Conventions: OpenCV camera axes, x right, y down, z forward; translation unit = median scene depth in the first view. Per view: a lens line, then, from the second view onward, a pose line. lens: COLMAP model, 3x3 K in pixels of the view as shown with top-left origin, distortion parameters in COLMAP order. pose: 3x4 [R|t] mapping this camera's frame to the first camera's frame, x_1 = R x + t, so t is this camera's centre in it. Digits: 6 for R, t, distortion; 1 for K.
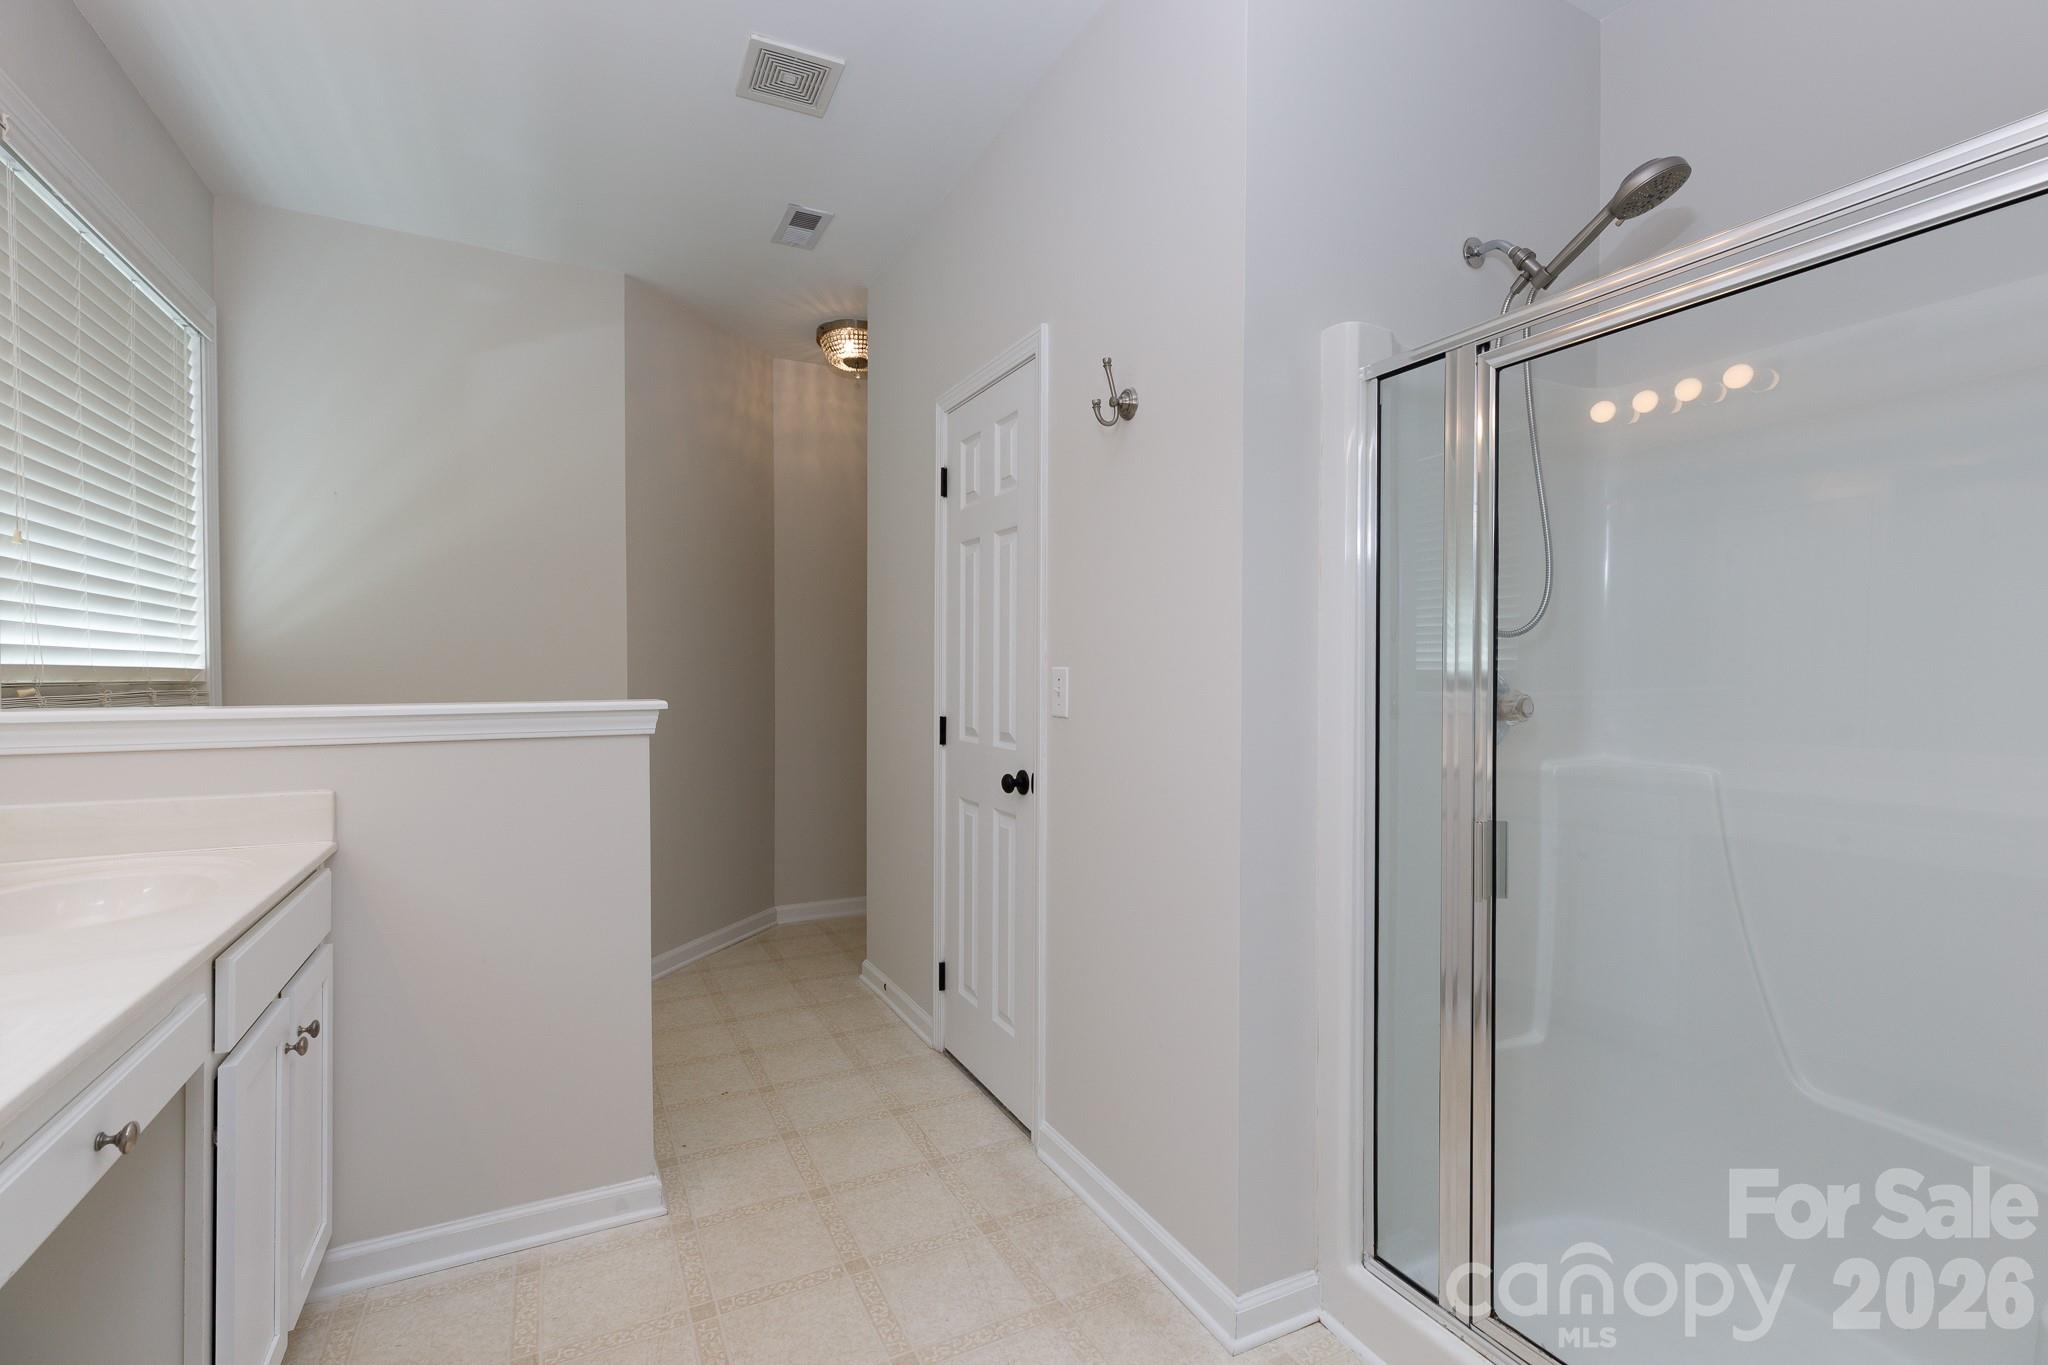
lens RADIAL K [[928.0, 0, 1024.0], [0, 928.0, 679.3], [0, 0, 1]] dist [0.006228, -0.000713]
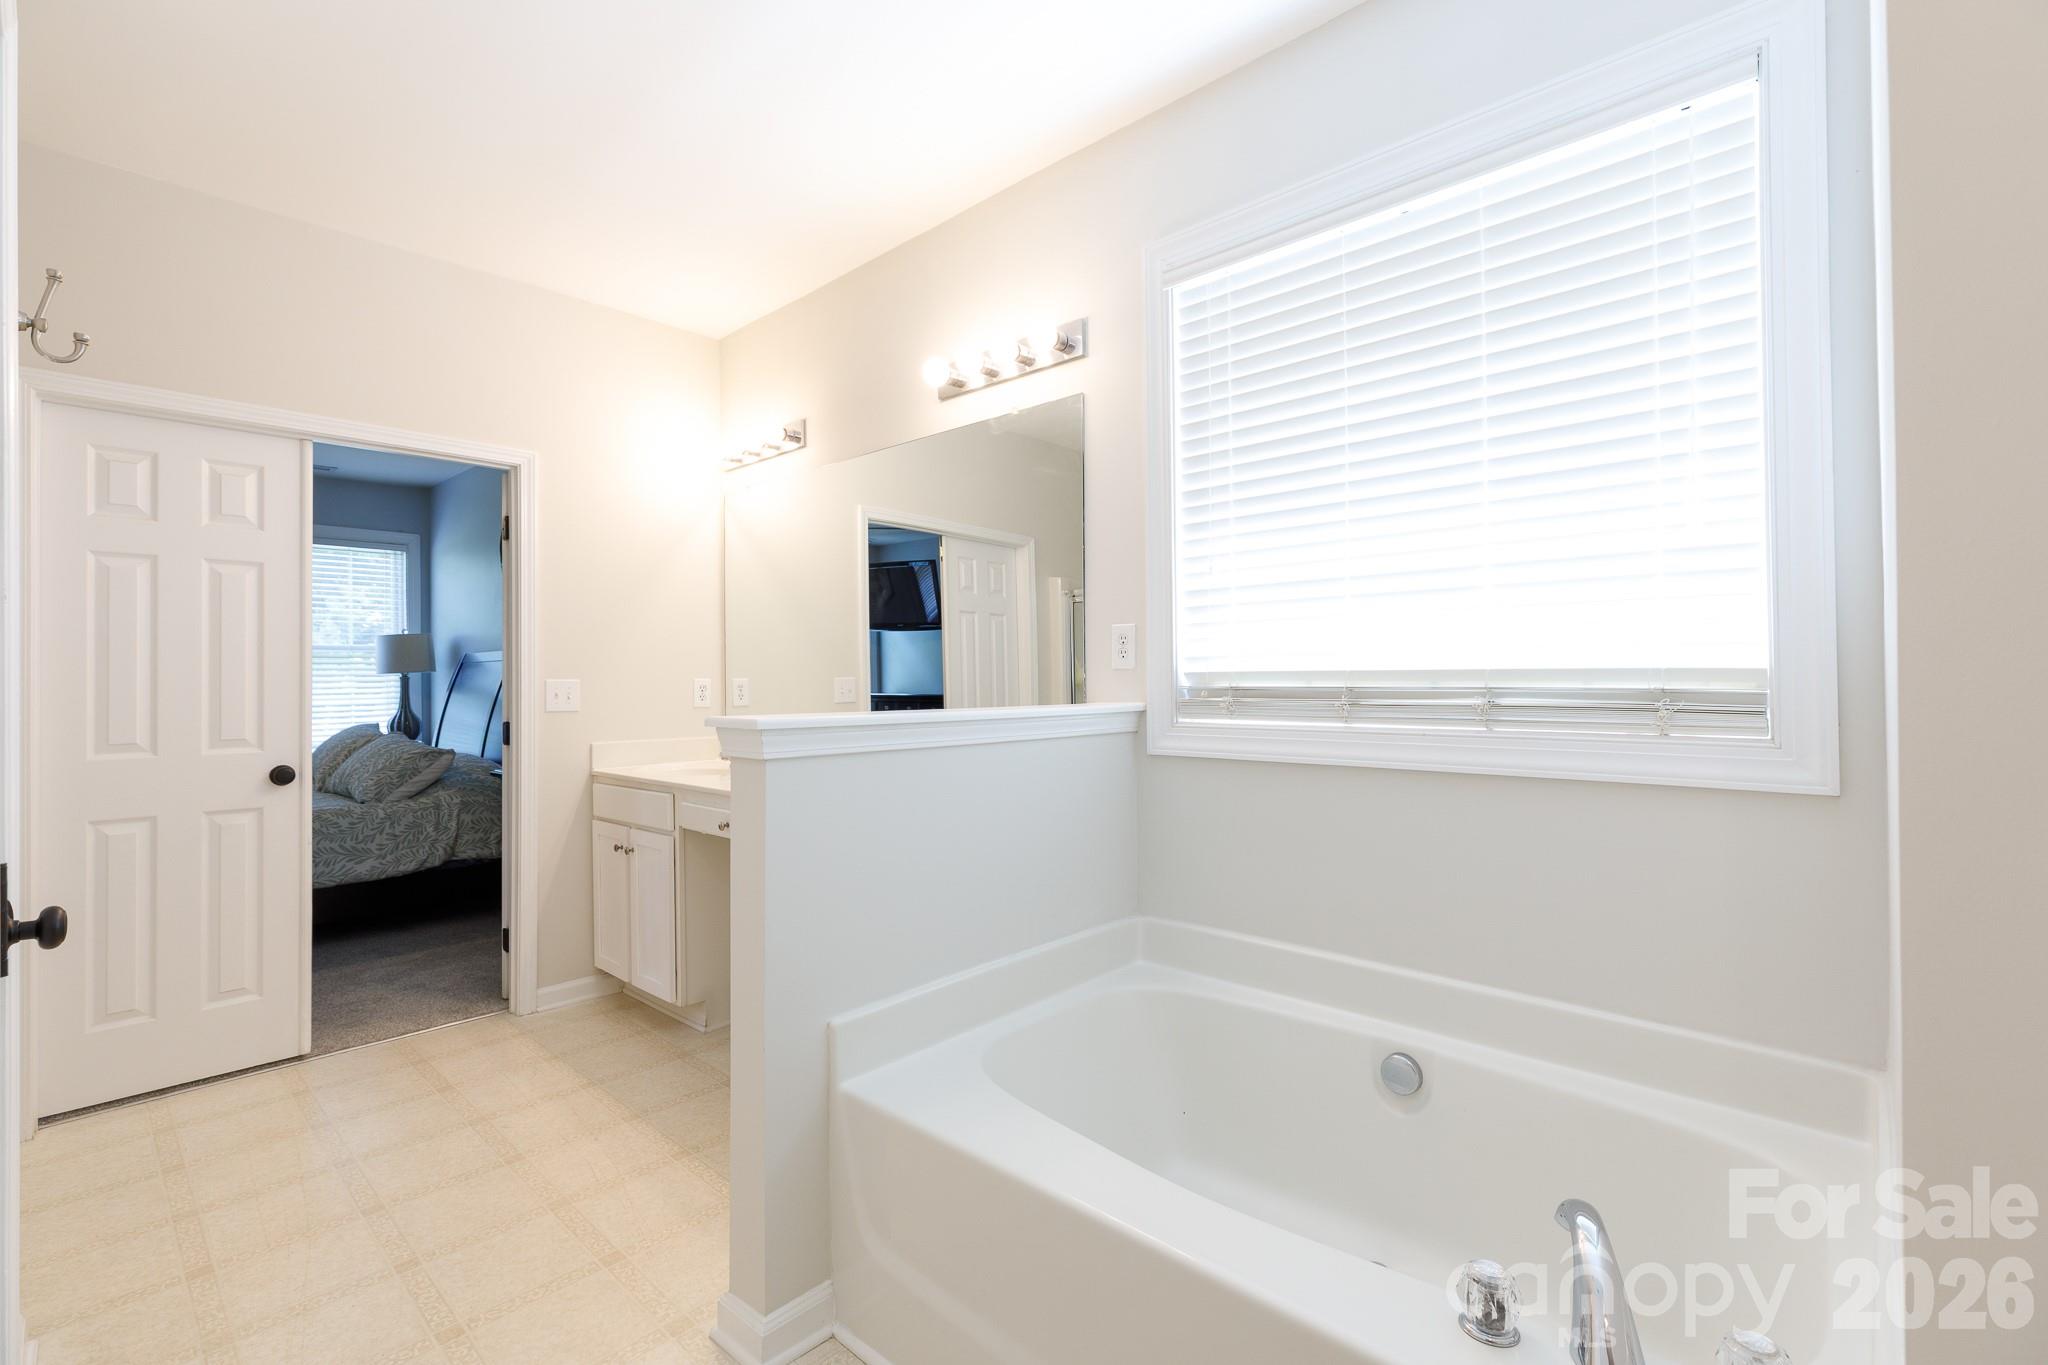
lens RADIAL K [[928.0, 0, 1017.6], [0, 928.0, 678.3], [0, 0, 1]] dist [0.006228, -0.000713]
pose [[-0.941687, 0.004799, -0.336456, -0.408150], [0.003222, 0.999981, 0.005244, -0.013265], [0.336475, 0.003855, -0.941685, 2.091888]]
